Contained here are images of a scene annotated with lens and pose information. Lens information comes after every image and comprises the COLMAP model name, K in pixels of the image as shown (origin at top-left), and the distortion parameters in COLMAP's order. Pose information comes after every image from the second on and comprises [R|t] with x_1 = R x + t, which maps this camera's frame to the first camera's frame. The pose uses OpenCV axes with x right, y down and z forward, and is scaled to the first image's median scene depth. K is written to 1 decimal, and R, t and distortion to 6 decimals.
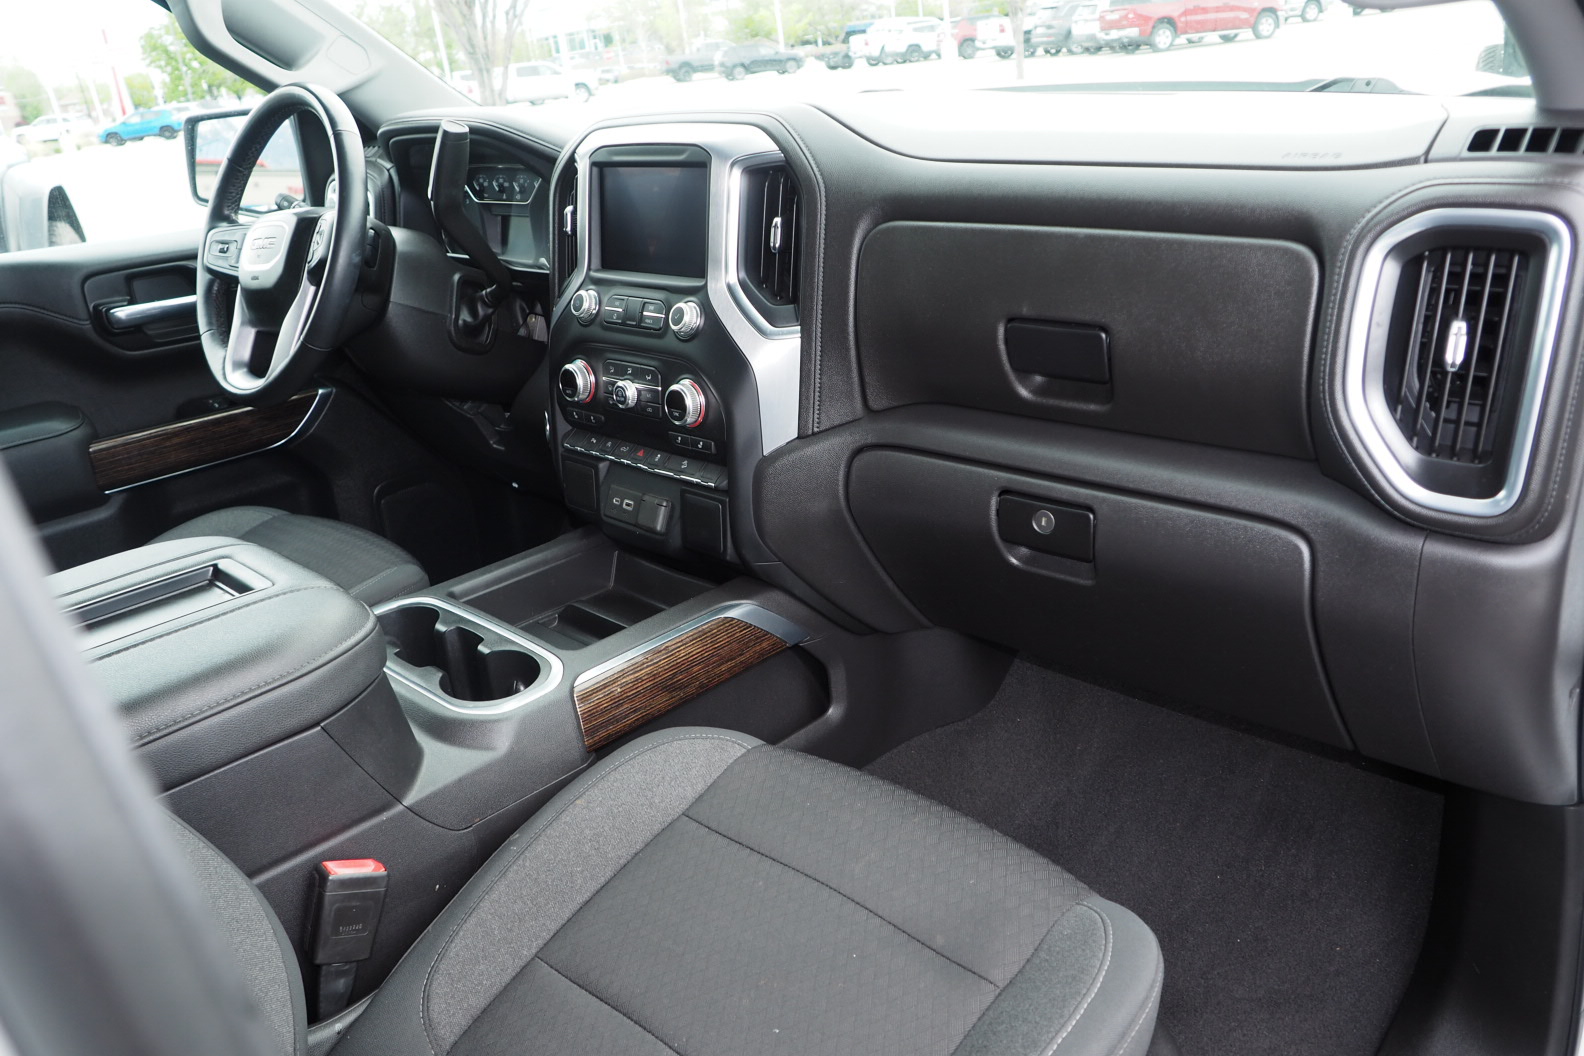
lens RADIAL K [[1178.4, 0, 792.0], [0, 1178.4, 528.0], [0, 0, 1]] dist [-0.027267, 0.003182]
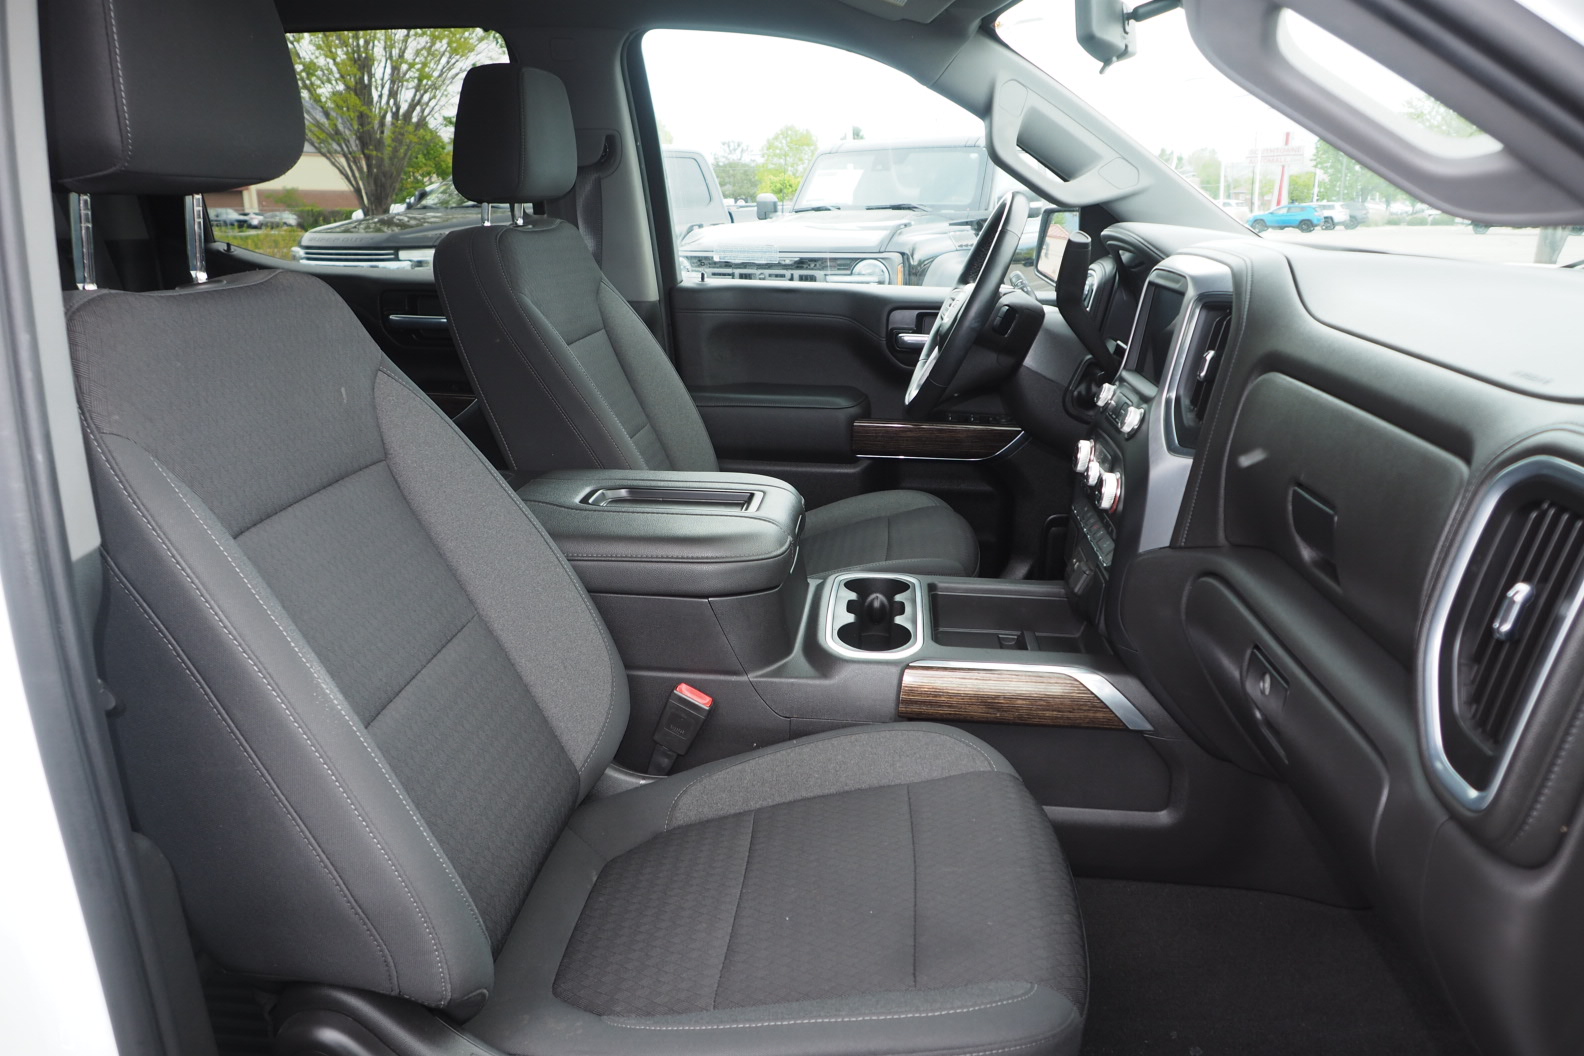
lens RADIAL K [[1090.5, 0, 792.0], [0, 1090.5, 528.0], [0, 0, 1]] dist [-0.023300, -0.001234]
pose [[0.634752, 0.303049, -0.710810, 0.485419], [-0.339703, 0.935666, 0.095561, -0.068954], [0.694041, 0.180807, 0.696862, 0.045515]]
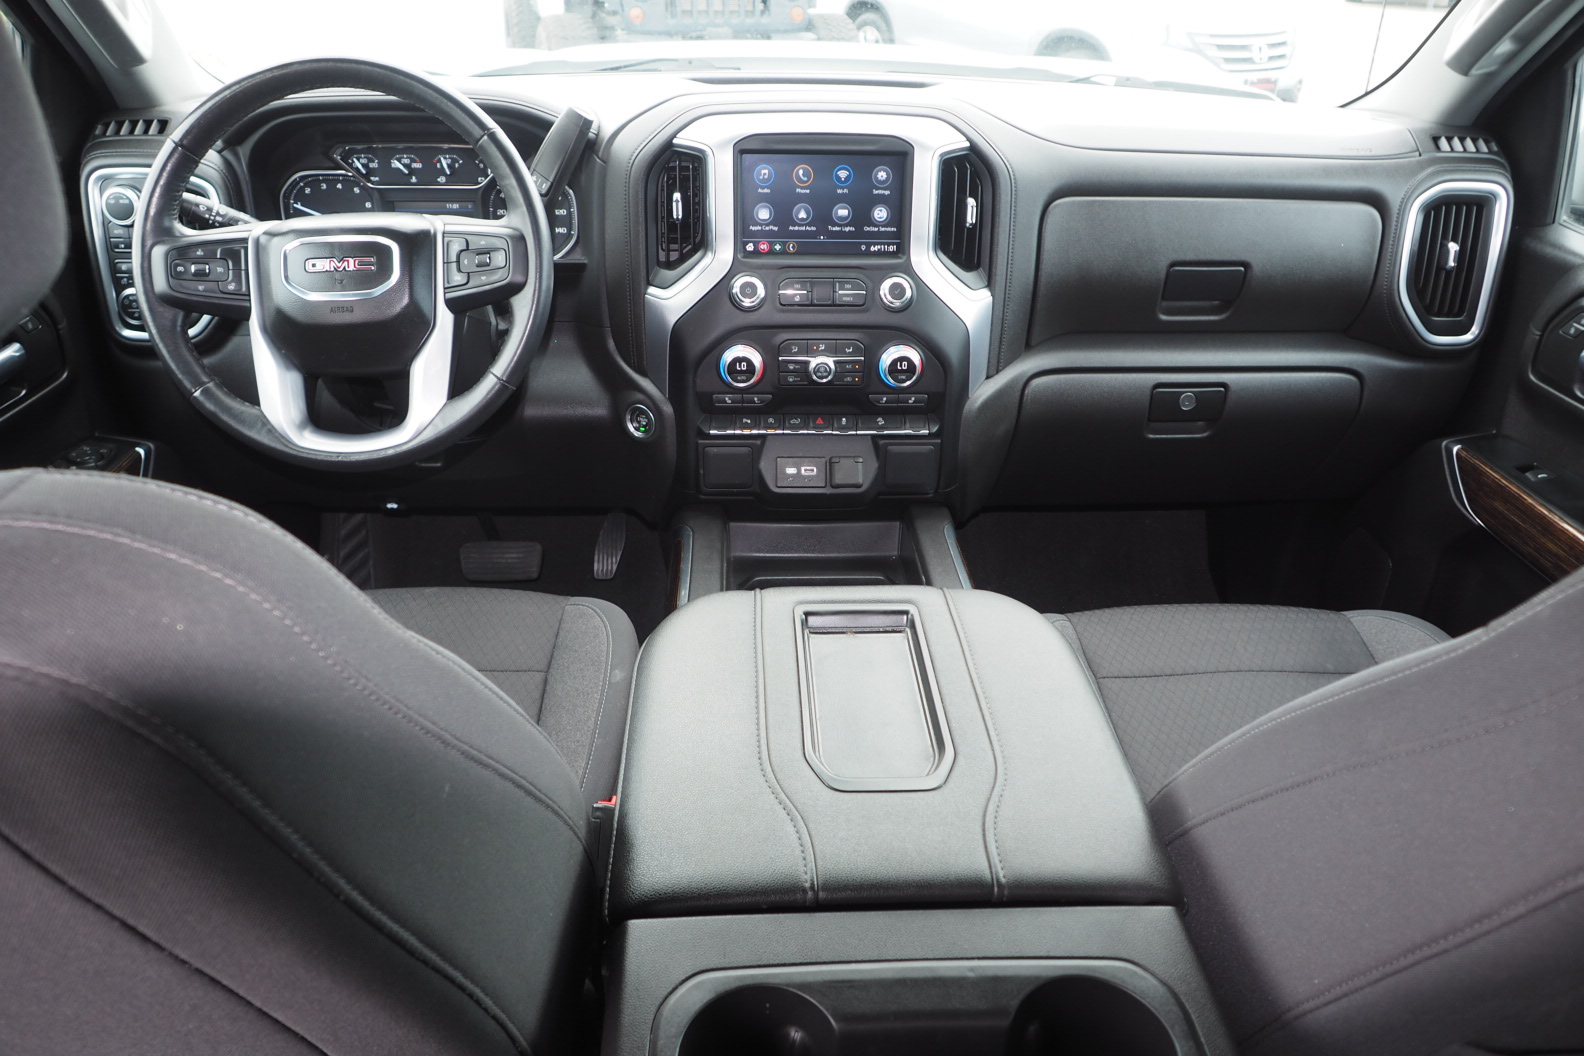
lens RADIAL K [[1090.5, 0, 792.0], [0, 1090.5, 528.0], [0, 0, 1]] dist [-0.023300, -0.001234]
pose [[0.680300, -0.273504, 0.679991, -0.981205], [0.203702, 0.961769, 0.183045, -0.180577], [-0.704058, 0.013990, 0.710005, 0.342736]]
